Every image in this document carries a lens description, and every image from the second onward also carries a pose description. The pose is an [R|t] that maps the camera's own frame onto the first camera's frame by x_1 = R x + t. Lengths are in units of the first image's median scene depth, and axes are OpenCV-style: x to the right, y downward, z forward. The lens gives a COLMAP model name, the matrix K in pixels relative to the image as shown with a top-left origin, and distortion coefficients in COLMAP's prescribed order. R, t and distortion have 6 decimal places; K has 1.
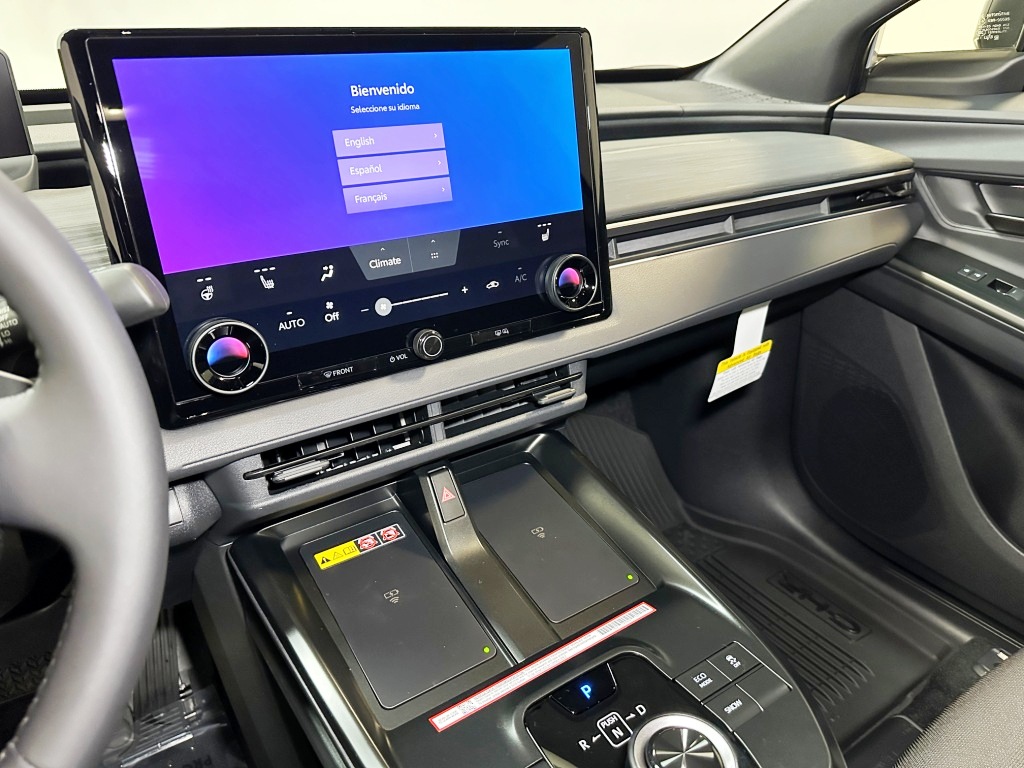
lens RADIAL K [[706.8, 0, 512.0], [0, 706.8, 384.0], [0, 0, 1]] dist [0.075829, -0.119238]
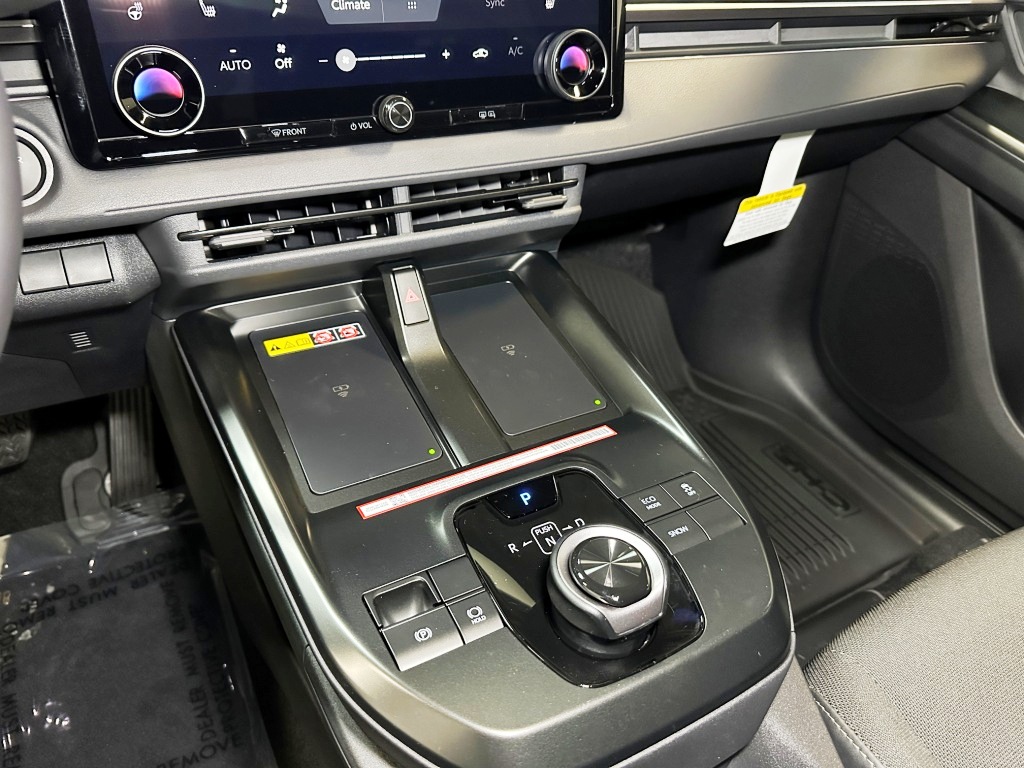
lens RADIAL K [[710.9, 0, 512.0], [0, 710.9, 384.0], [0, 0, 1]] dist [0.050135, -0.090680]
pose [[0.993800, 0.106080, -0.033284, 0.078997], [-0.098545, 0.979078, 0.178032, 0.089521], [0.051474, -0.173648, 0.983462, 0.076718]]
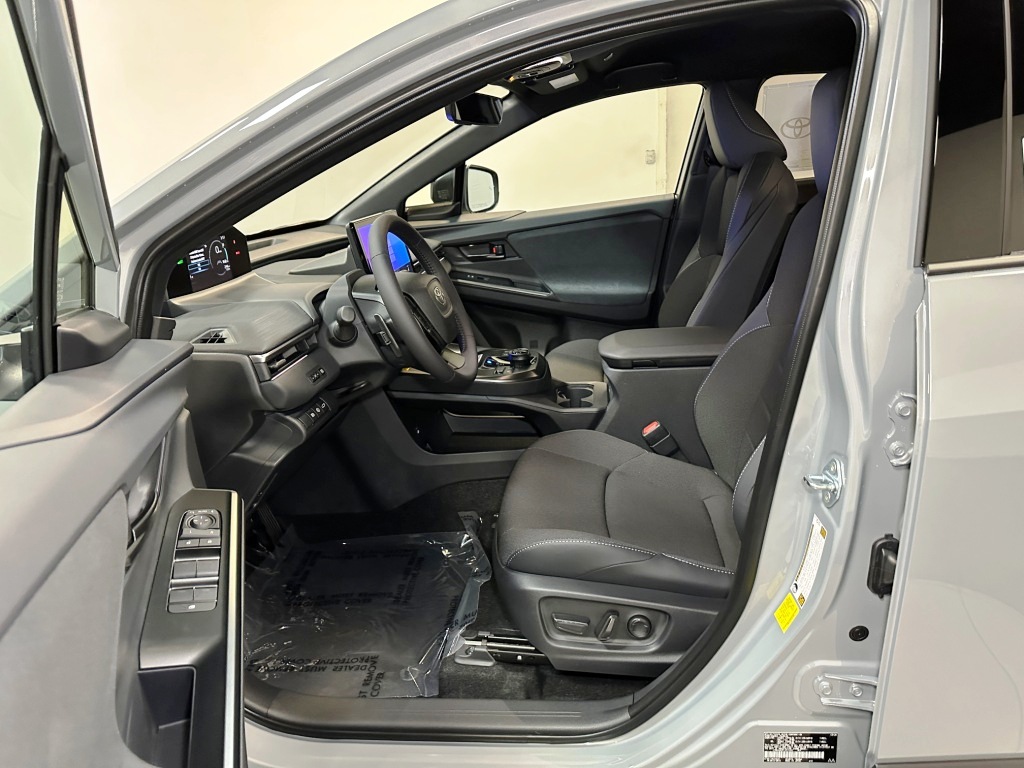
lens RADIAL K [[706.8, 0, 512.0], [0, 706.8, 384.0], [0, 0, 1]] dist [0.075829, -0.119238]
pose [[0.629506, -0.264144, 0.730718, -2.183941], [0.387257, 0.921972, -0.000338, 0.468146], [-0.673612, 0.283189, 0.682679, -1.410461]]
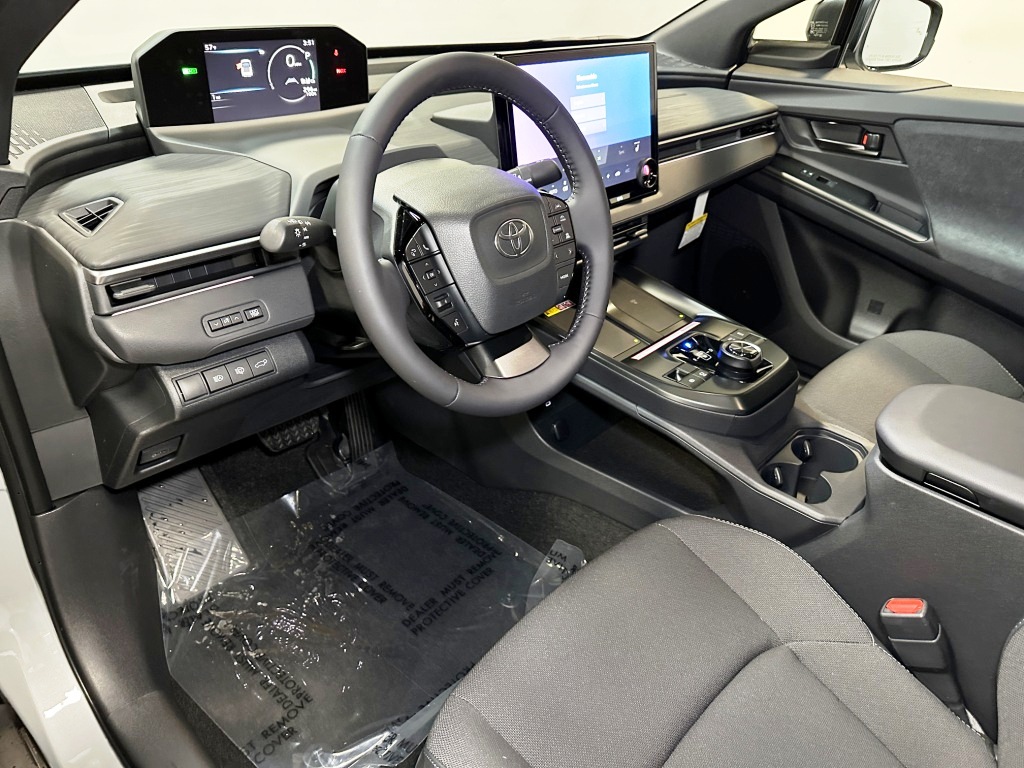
lens RADIAL K [[706.8, 0, 512.0], [0, 706.8, 384.0], [0, 0, 1]] dist [0.075829, -0.119238]
pose [[0.968871, -0.072867, 0.236601, -0.811937], [0.048736, 0.993140, 0.106289, 0.217233], [-0.242723, -0.091449, 0.965776, -0.908581]]
